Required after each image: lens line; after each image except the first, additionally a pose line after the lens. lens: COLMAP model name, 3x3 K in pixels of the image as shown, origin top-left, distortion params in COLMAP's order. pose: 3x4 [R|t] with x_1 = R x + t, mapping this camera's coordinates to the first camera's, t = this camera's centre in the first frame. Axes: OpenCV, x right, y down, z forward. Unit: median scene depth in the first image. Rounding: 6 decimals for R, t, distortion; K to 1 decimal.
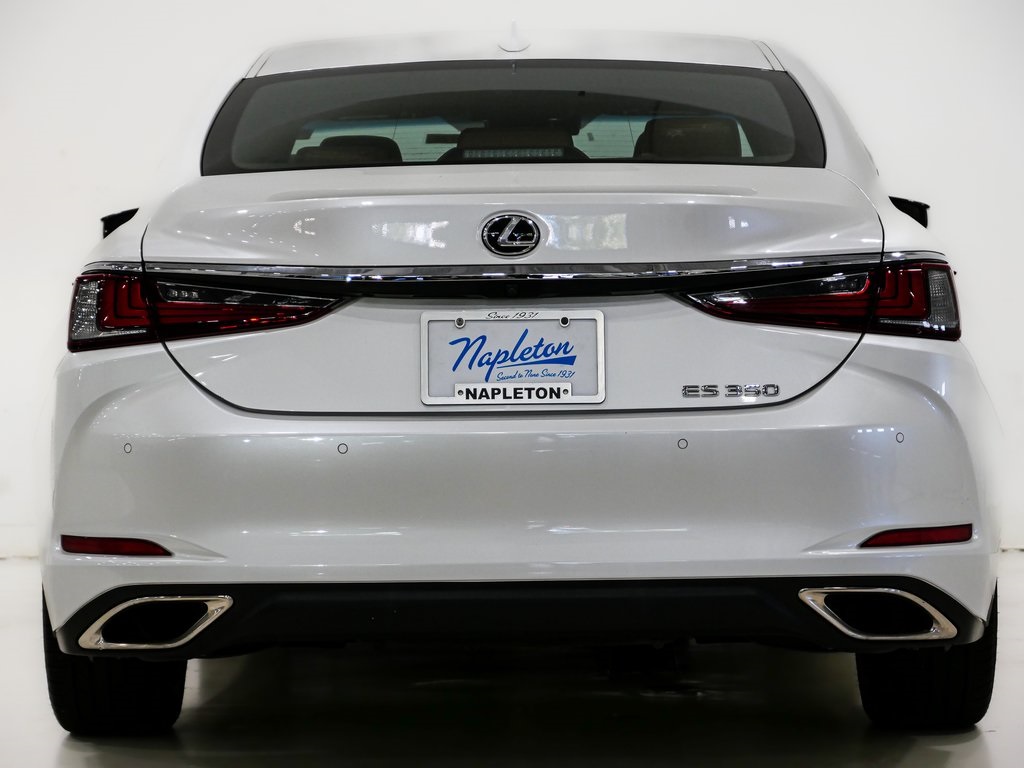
lens RADIAL K [[3584.5, 0, 512.0], [0, 3584.5, 384.0], [0, 0, 1]] dist [-0.078625, -0.667252]
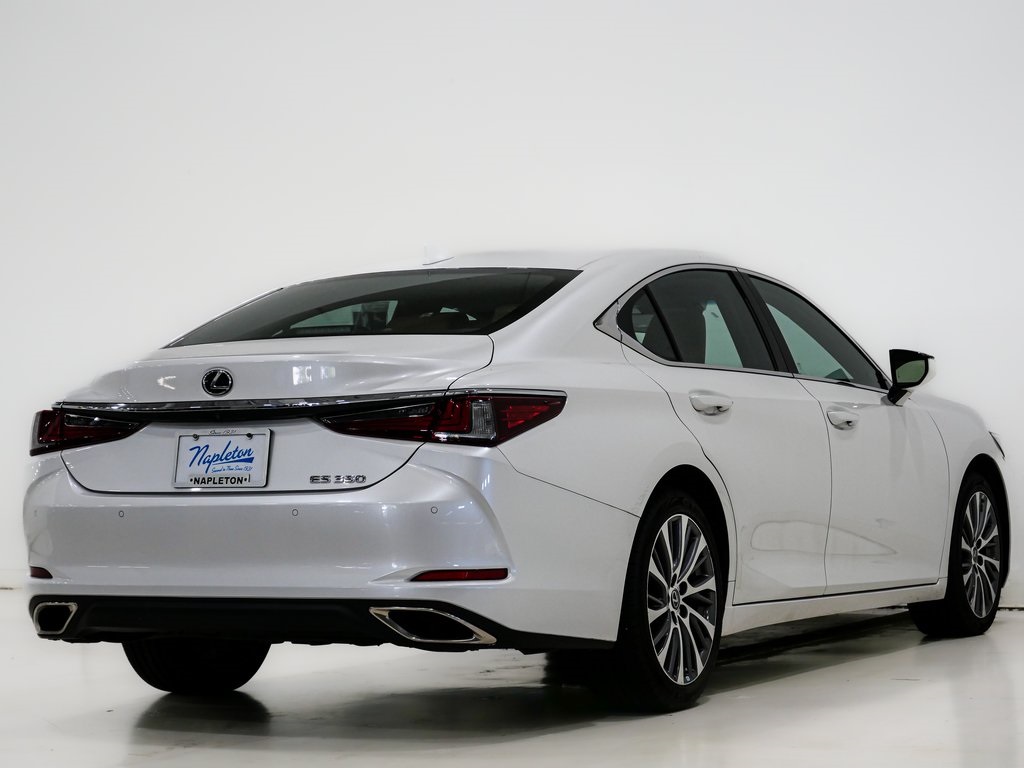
lens RADIAL K [[2464.1, 0, 512.0], [0, 2464.1, 384.0], [0, 0, 1]] dist [0.116944, 0.868482]
pose [[0.884773, -0.015475, -0.465765, 0.632872], [-0.001085, 0.999377, -0.035265, -0.001797], [0.466021, 0.031707, 0.884205, 0.078650]]
